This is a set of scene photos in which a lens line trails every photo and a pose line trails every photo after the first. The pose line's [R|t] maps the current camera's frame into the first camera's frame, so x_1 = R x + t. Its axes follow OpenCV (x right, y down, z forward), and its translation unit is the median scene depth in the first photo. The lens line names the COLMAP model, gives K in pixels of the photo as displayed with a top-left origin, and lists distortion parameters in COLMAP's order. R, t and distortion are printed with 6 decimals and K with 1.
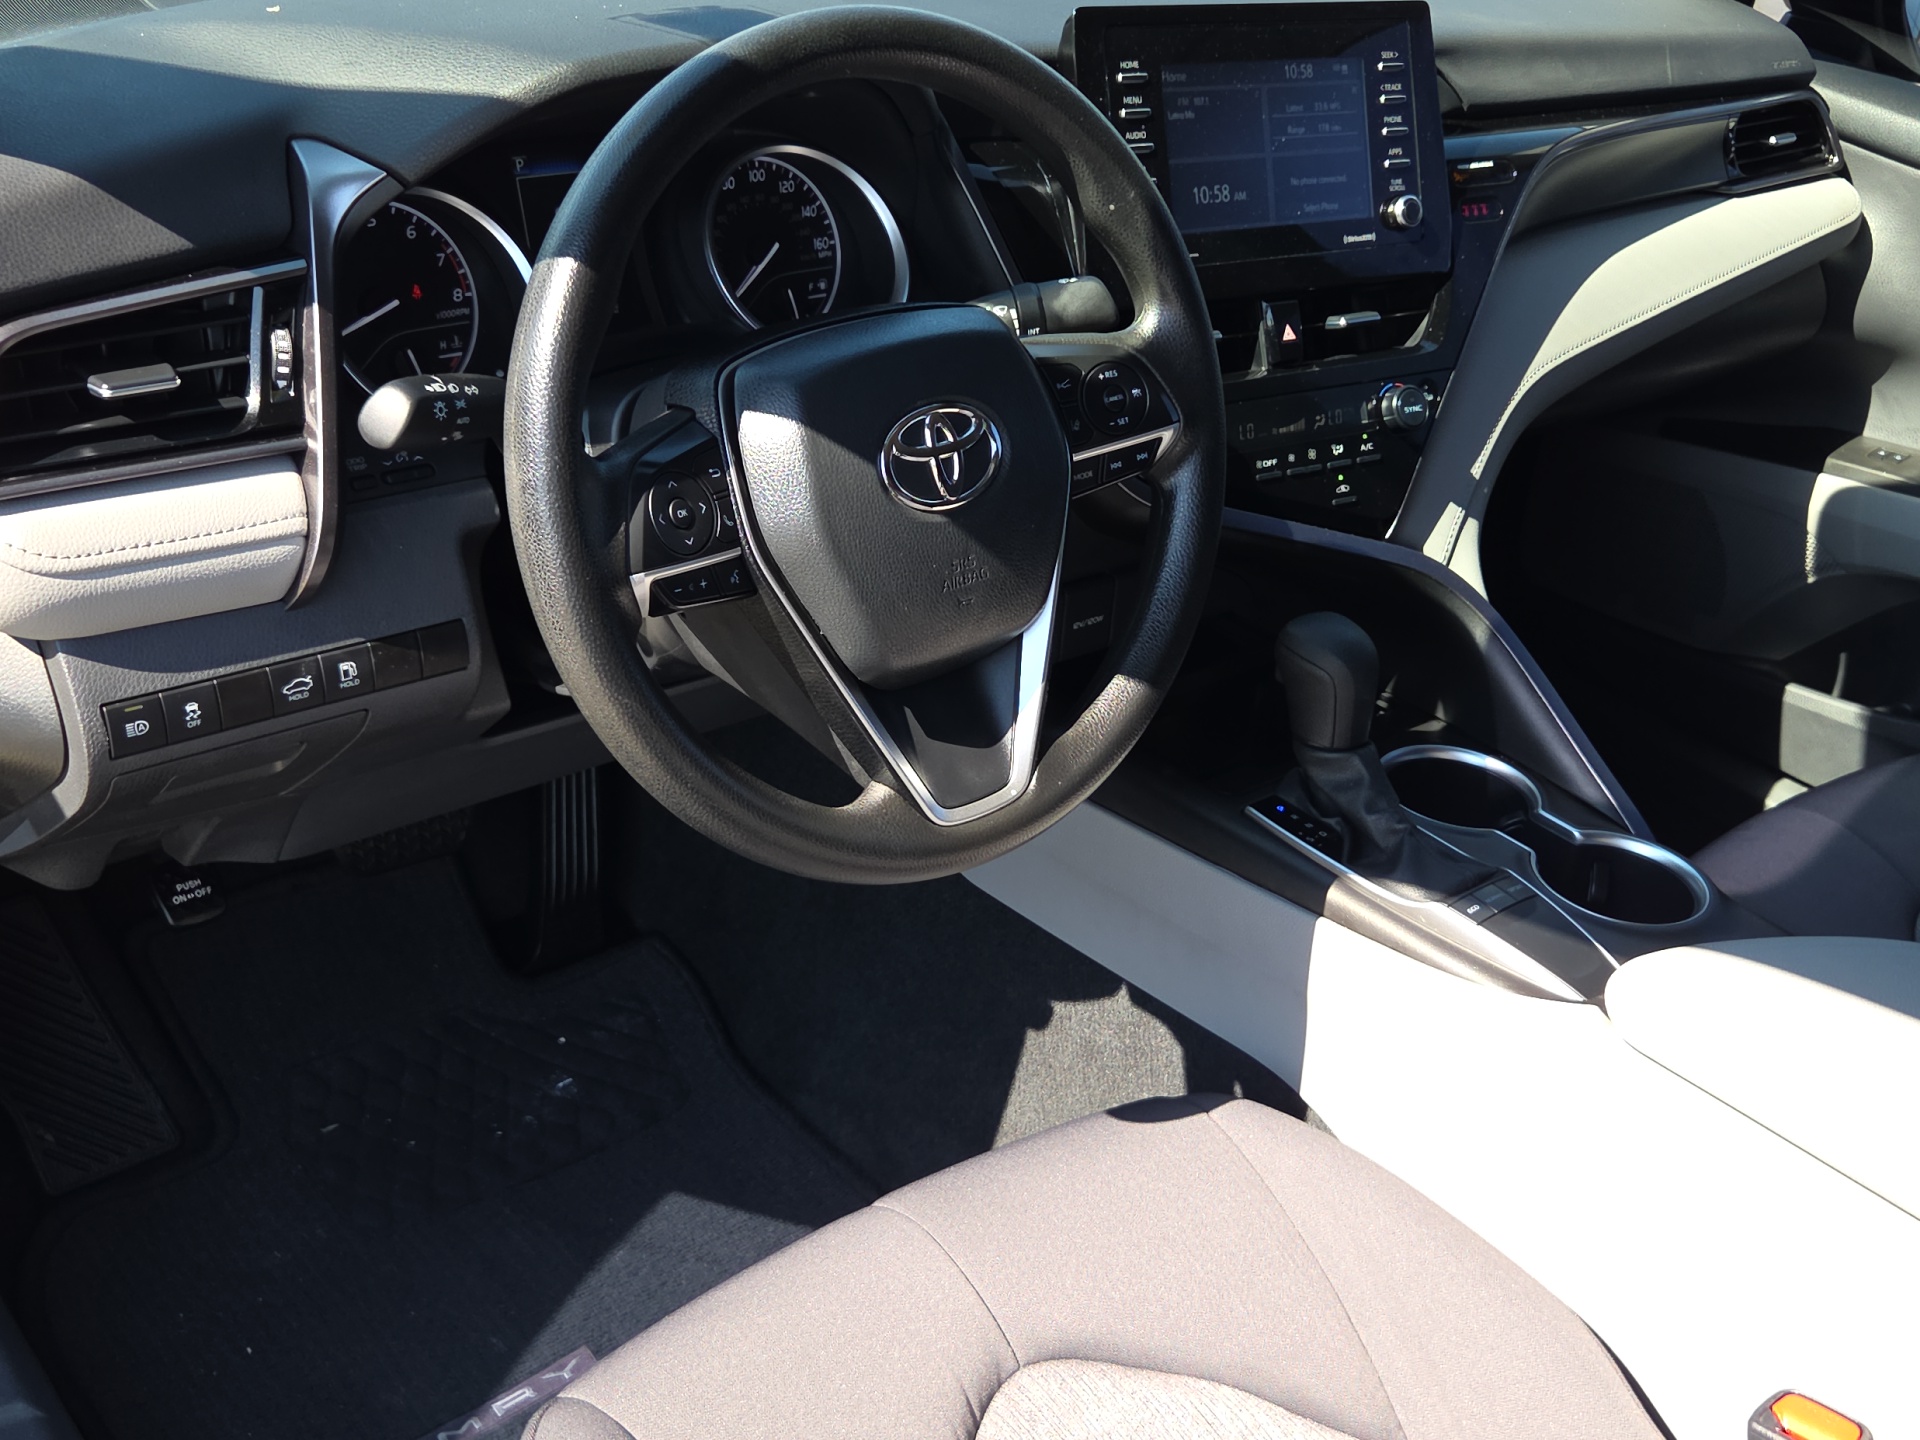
lens RADIAL K [[2149.4, 0, 965.5], [0, 2149.4, 705.0], [0, 0, 1]] dist [0.005076, 0.000000]
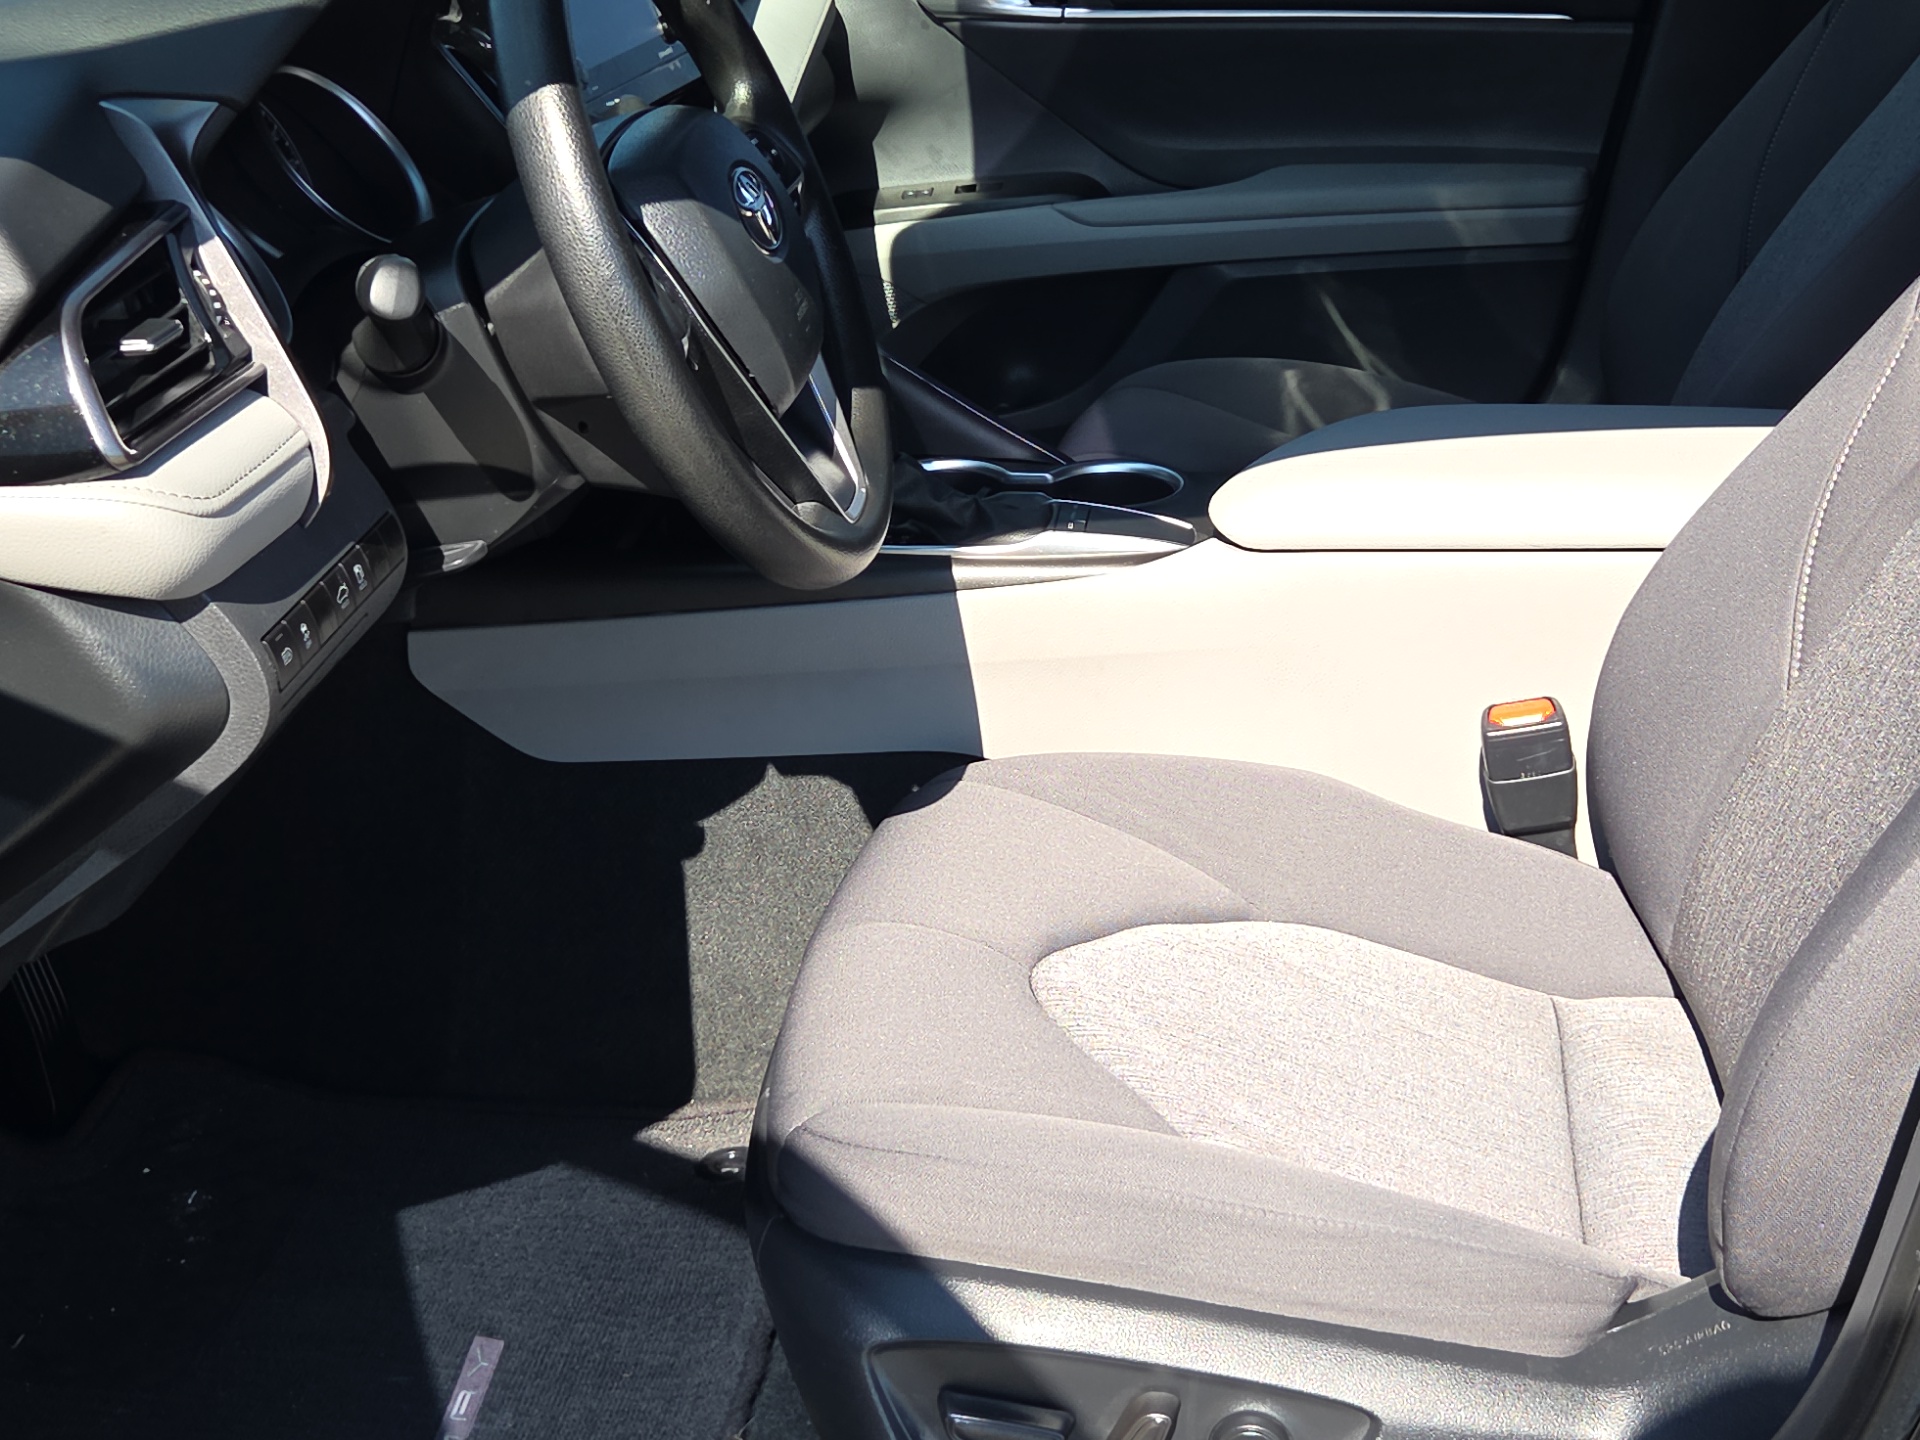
lens RADIAL K [[2726.2, 0, 960.2], [0, 2726.2, 702.0], [0, 0, 1]] dist [-0.024346, 0.000000]
pose [[0.731698, -0.368184, 0.573636, -0.658683], [0.405803, 0.911472, 0.067402, 0.053726], [-0.547669, 0.183466, 0.816332, -0.159322]]
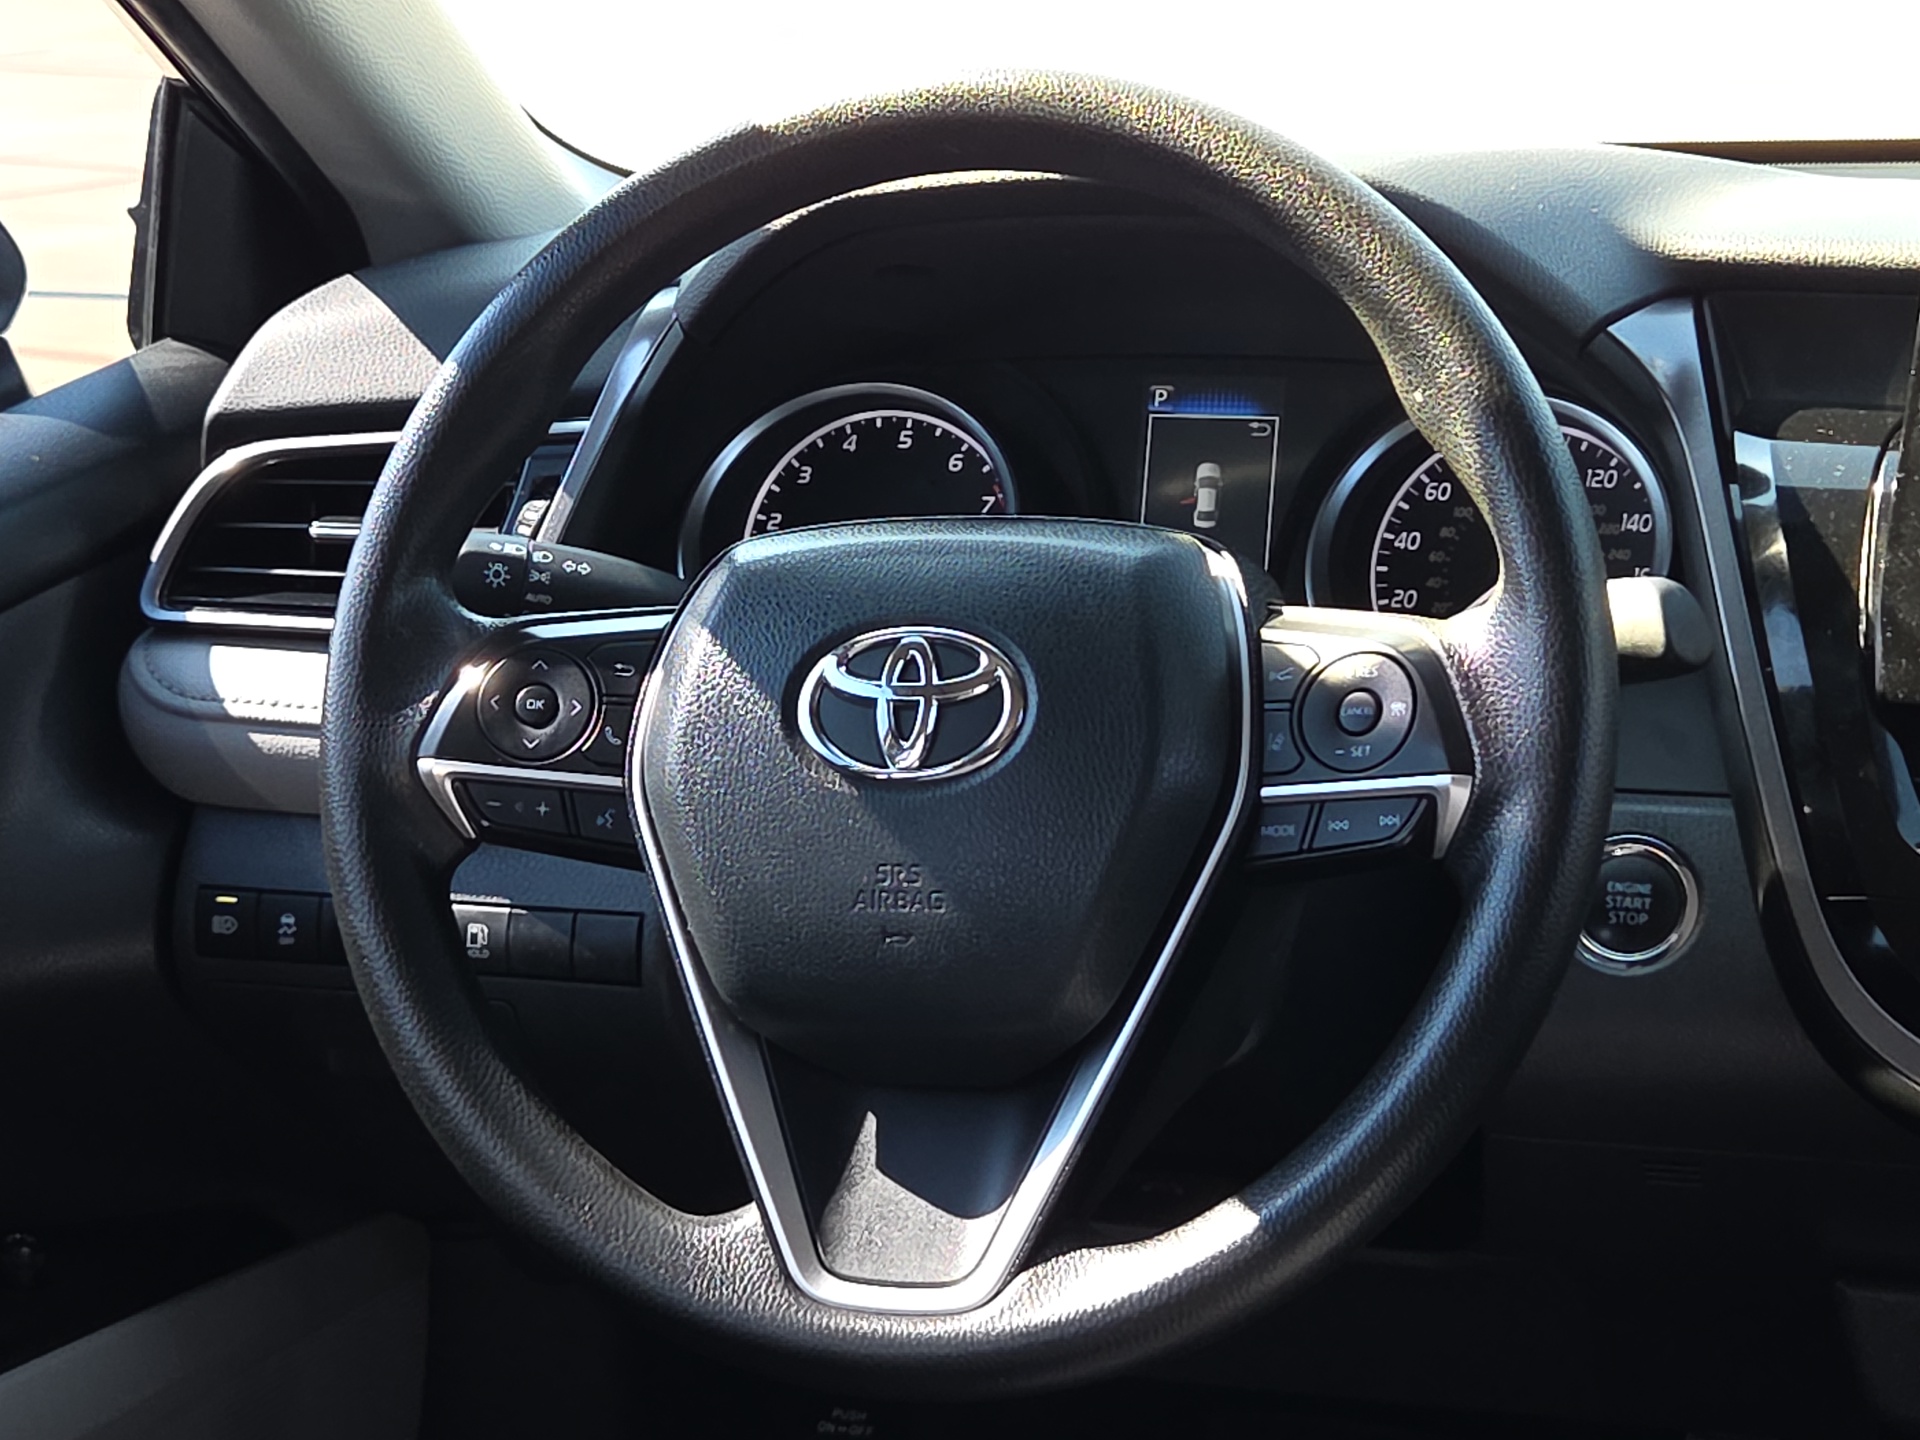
lens RADIAL K [[3810.0, 0, 940.4], [0, 3810.0, 681.2], [0, 0, 1]] dist [0.034652, 0.000000]
pose [[0.521073, 0.064297, -0.851087, 0.728866], [-0.340975, 0.929812, -0.138515, 0.024268], [0.782444, 0.362376, 0.506424, 0.325394]]
